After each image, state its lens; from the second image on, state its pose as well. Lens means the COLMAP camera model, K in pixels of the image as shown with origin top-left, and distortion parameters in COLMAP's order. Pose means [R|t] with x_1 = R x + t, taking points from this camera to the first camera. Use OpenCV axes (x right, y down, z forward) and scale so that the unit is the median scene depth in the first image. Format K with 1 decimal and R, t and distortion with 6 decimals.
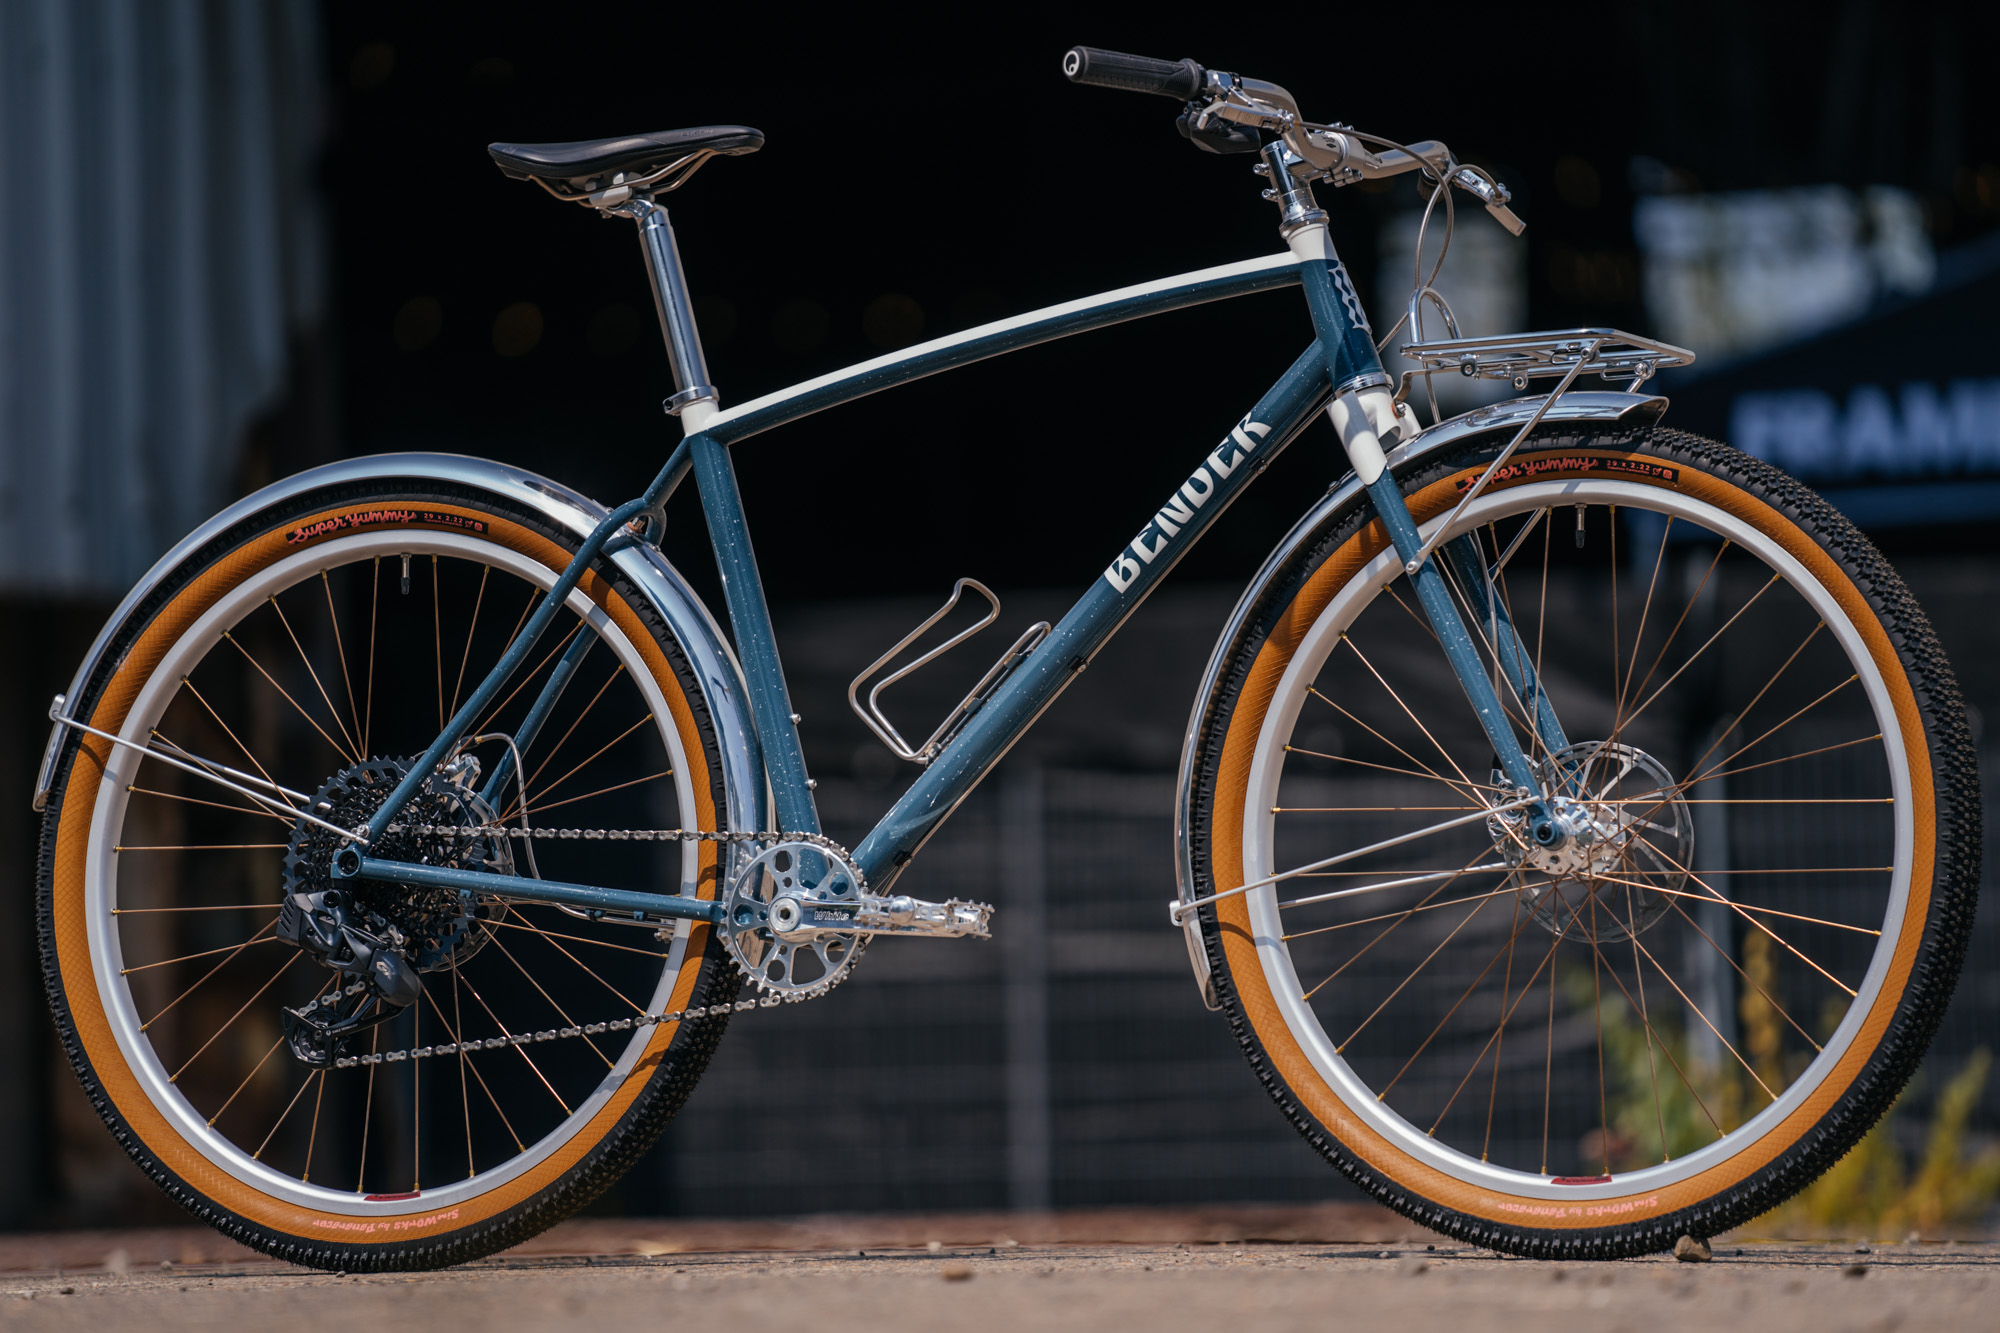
lens RADIAL K [[11787.5, 0, 999.6], [0, 11787.5, 666.7], [0, 0, 1]] dist [2.430705, 0.000000]
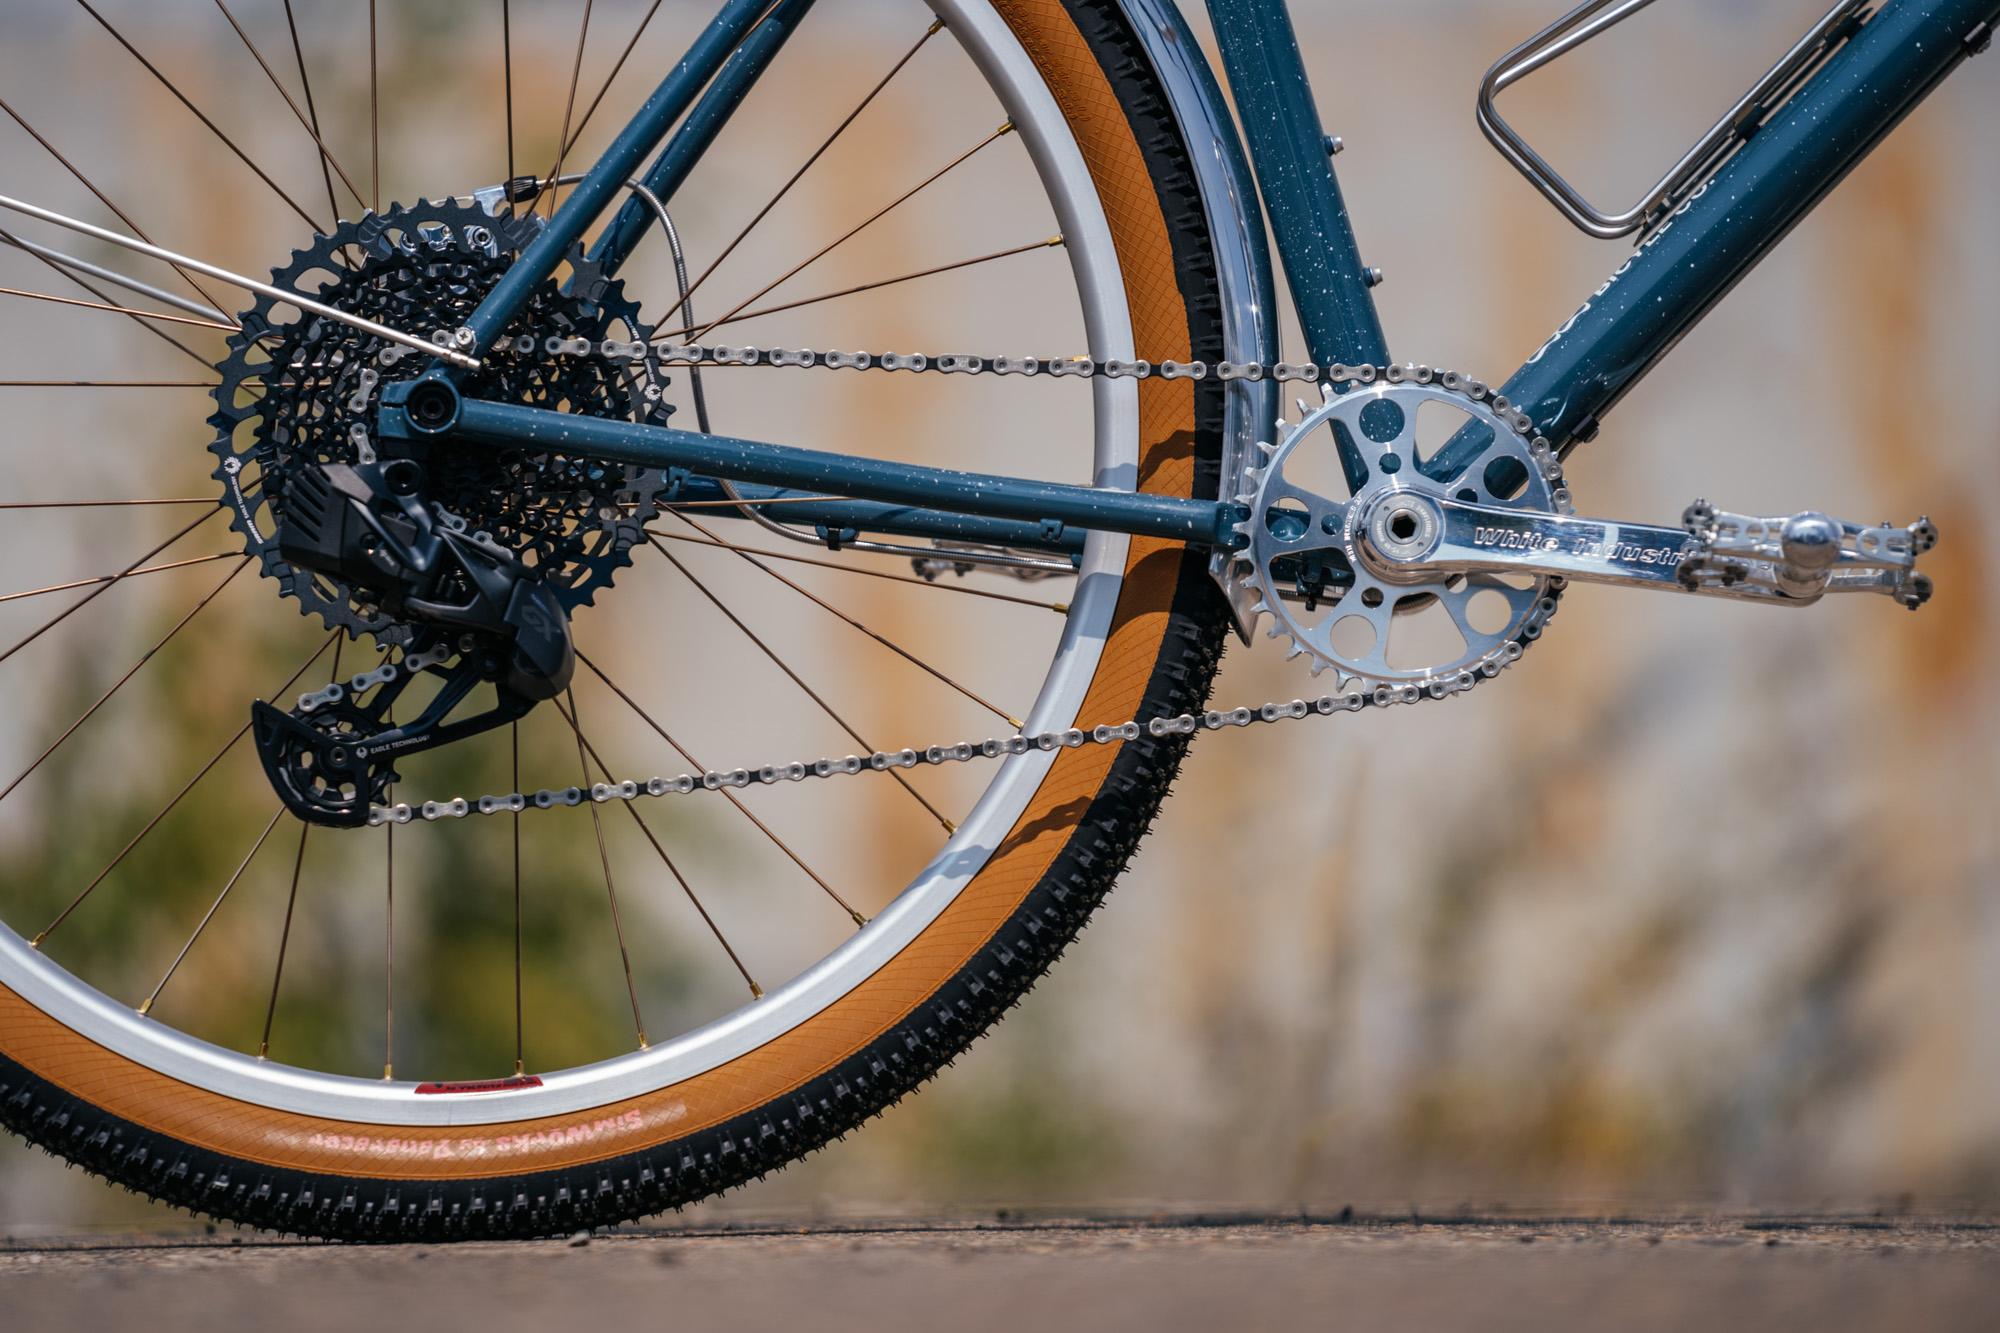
lens RADIAL K [[11787.5, 0, 995.9], [0, 11787.5, 660.5], [0, 0, 1]] dist [2.430705, 0.000000]
pose [[0.900123, 0.020862, 0.435136, -0.245984], [-0.022324, 0.999749, -0.001753, 0.027367], [-0.435063, -0.008136, 0.900363, 0.551333]]
